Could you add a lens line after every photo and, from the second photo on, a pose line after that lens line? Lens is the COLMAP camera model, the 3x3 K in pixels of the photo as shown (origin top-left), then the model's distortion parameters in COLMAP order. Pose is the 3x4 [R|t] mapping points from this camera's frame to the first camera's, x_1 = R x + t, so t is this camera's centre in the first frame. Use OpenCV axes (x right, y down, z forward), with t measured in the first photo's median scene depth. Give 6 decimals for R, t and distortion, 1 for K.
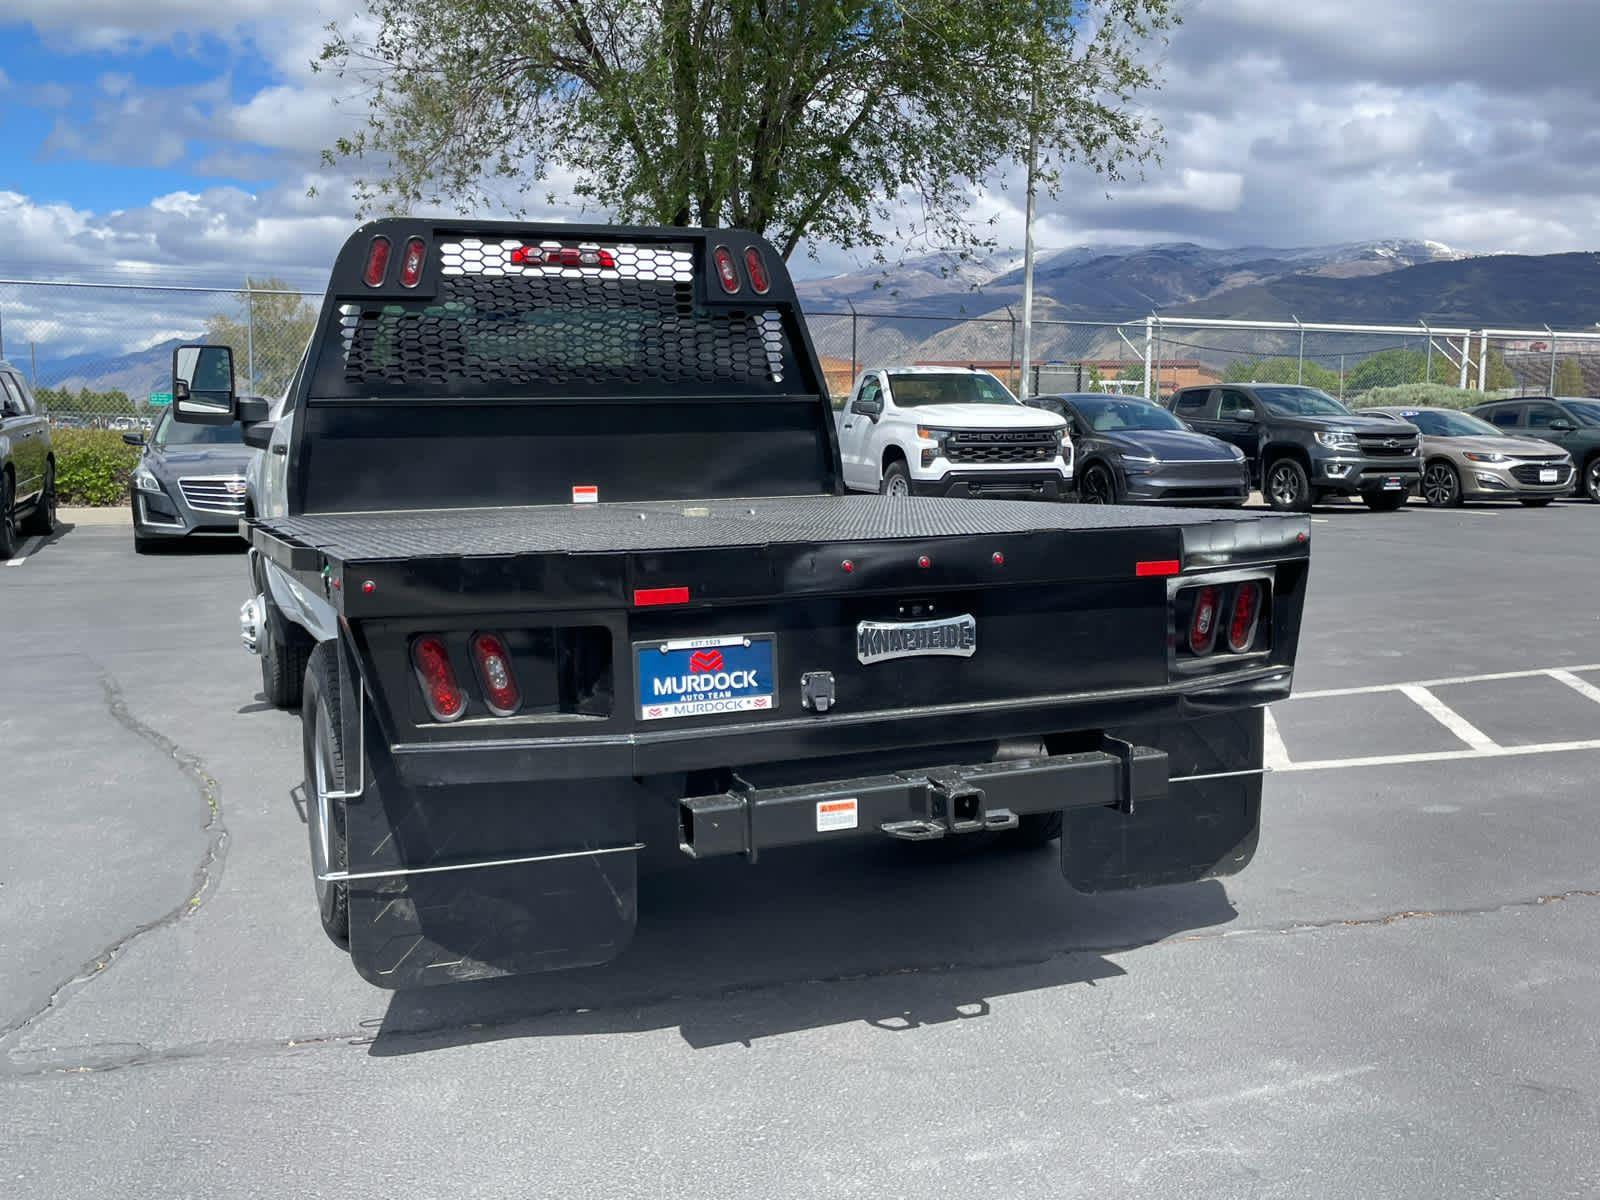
lens RADIAL K [[1596.8, 0, 819.4], [0, 1596.8, 602.4], [0, 0, 1]] dist [0.046128, 0.000000]
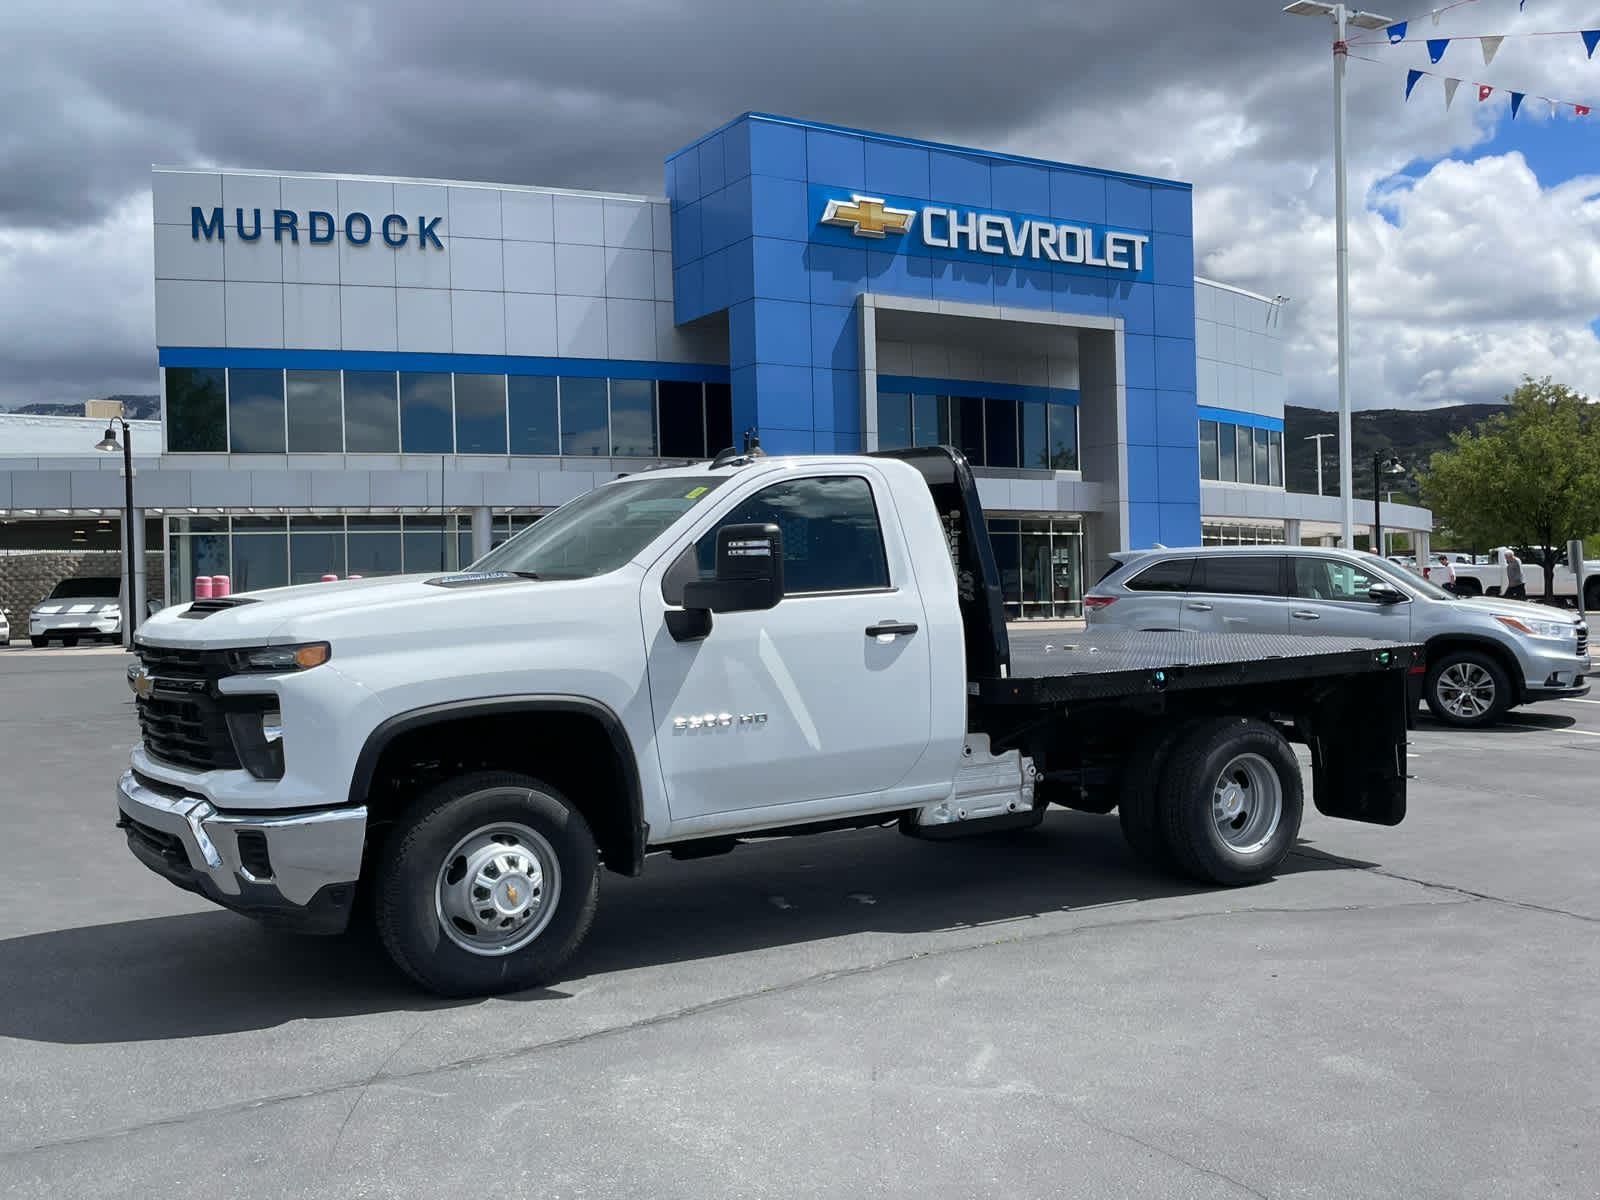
lens RADIAL K [[1596.8, 0, 809.8], [0, 1596.8, 597.1], [0, 0, 1]] dist [0.046128, 0.000000]
pose [[-0.163123, 0.000988, 0.986605, -1.731860], [0.125670, 0.991875, 0.019785, -0.181045], [-0.978569, 0.127214, -0.161922, 1.519191]]
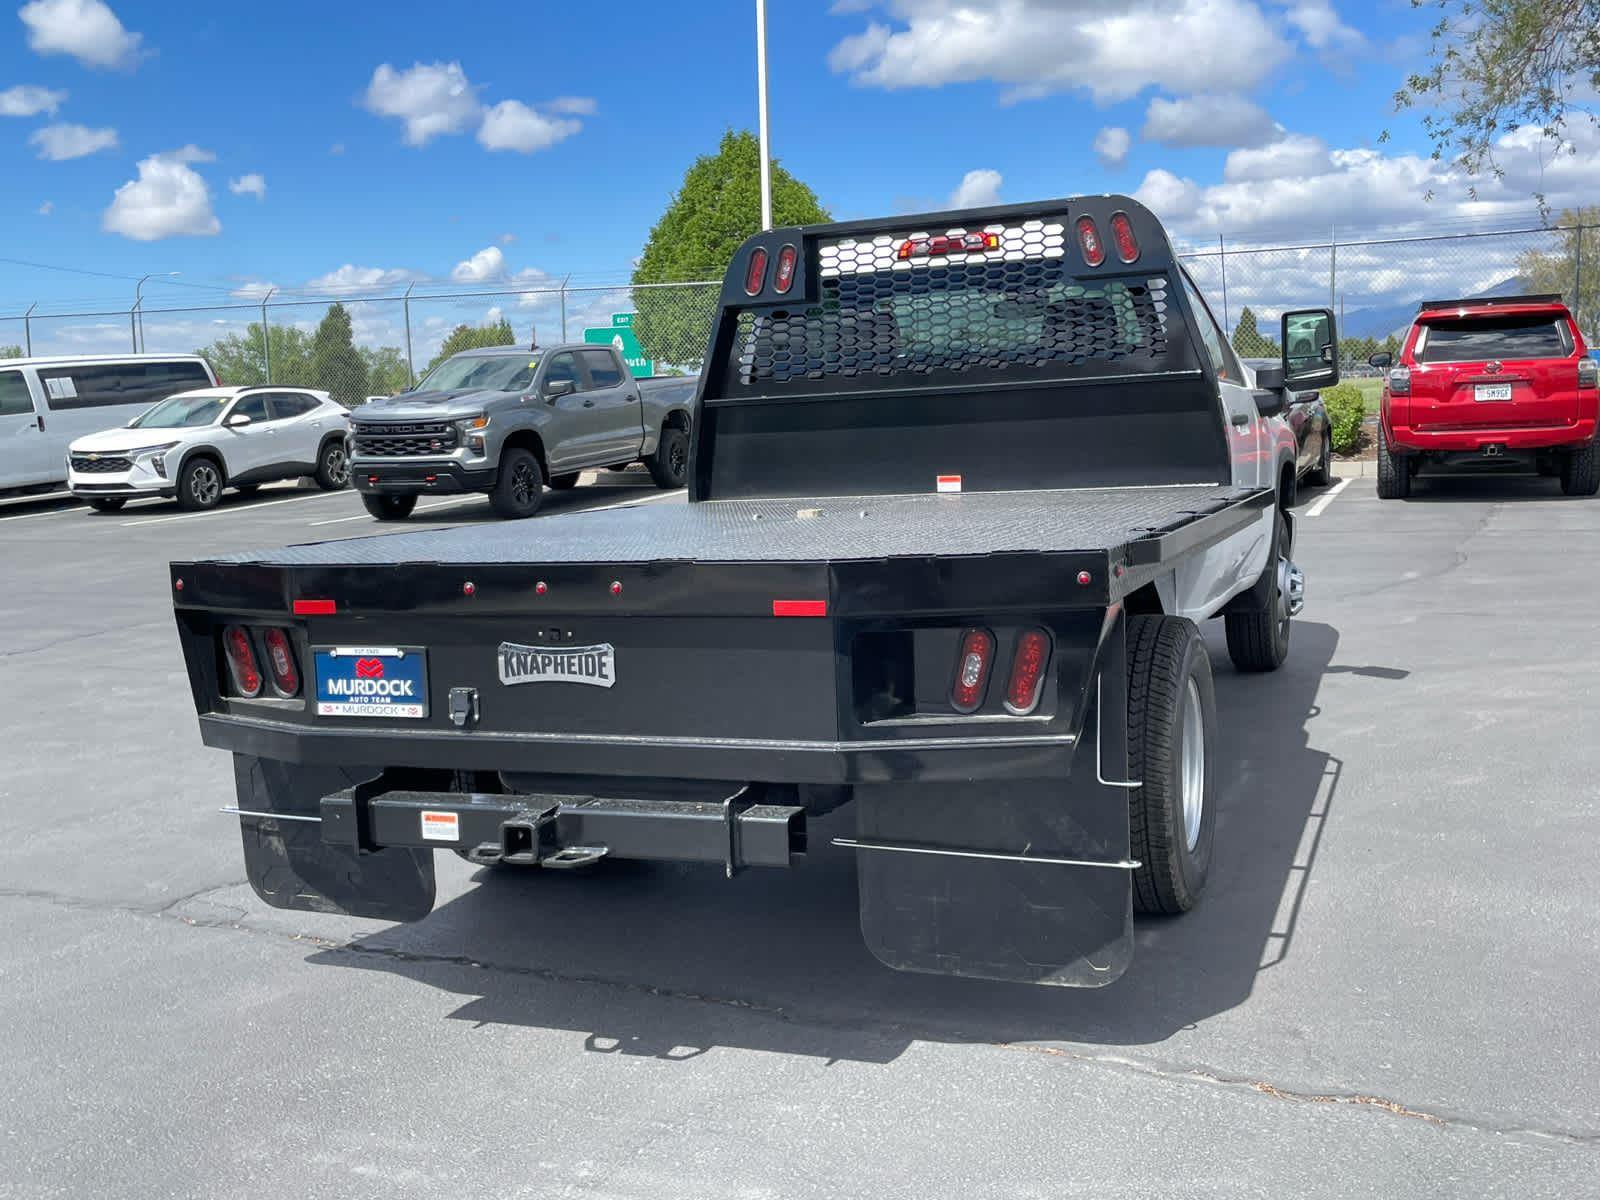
lens RADIAL K [[1596.8, 0, 824.7], [0, 1596.8, 610.5], [0, 0, 1]] dist [0.046128, 0.000000]
pose [[0.718763, 0.067101, -0.692010, 0.601714], [-0.039087, 0.997657, 0.056140, -0.050646], [0.694156, -0.013303, 0.719702, 0.276927]]
